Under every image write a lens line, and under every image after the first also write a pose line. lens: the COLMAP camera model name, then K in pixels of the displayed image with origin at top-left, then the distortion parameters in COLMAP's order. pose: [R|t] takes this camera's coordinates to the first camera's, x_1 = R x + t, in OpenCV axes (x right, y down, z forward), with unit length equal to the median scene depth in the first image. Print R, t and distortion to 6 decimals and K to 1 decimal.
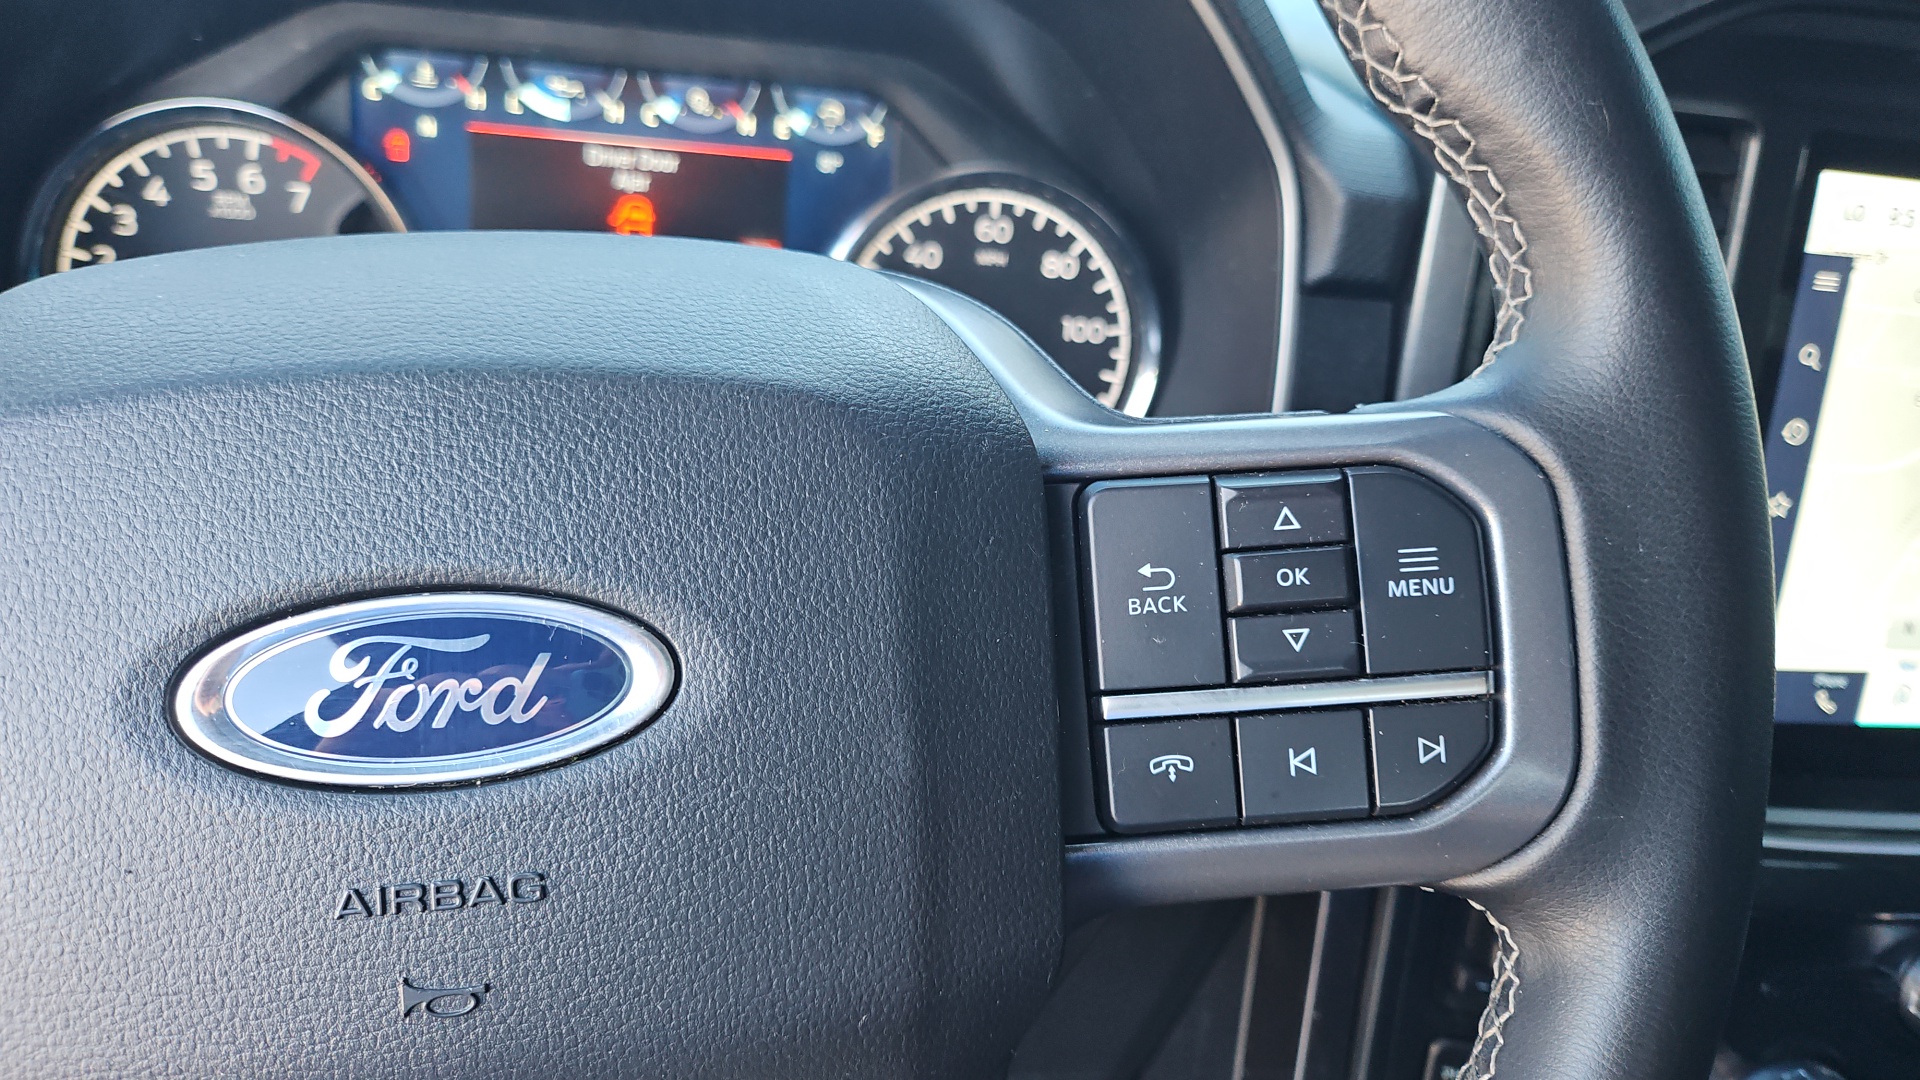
lens RADIAL K [[1379.7, 0, 965.5], [0, 1379.7, 556.7], [0, 0, 1]] dist [0.031529, -0.060328]
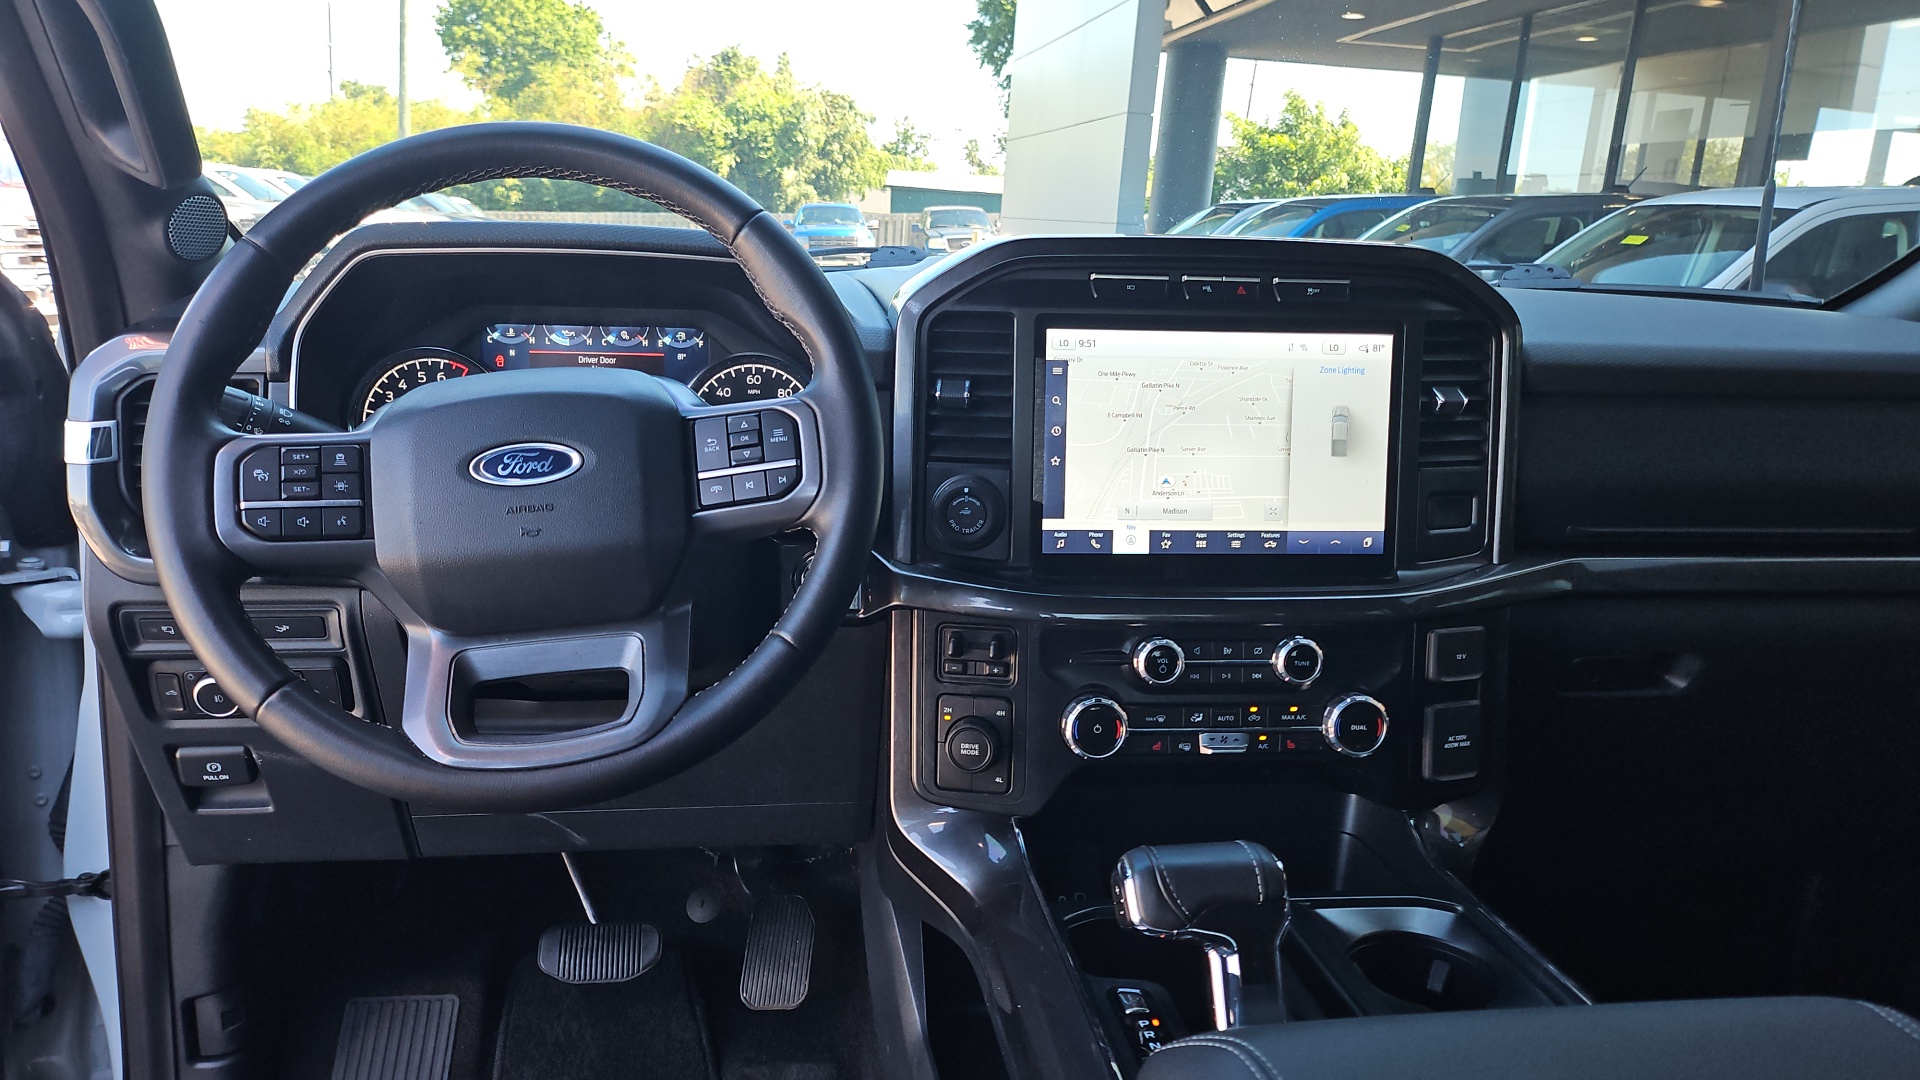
lens RADIAL K [[1351.1, 0, 946.2], [0, 1351.1, 549.6], [0, 0, 1]] dist [0.047329, -0.017980]
pose [[0.997223, -0.065759, -0.034945, 0.445212], [0.059477, 0.985708, -0.157612, 0.465853], [0.044810, 0.155096, 0.986883, -1.303315]]
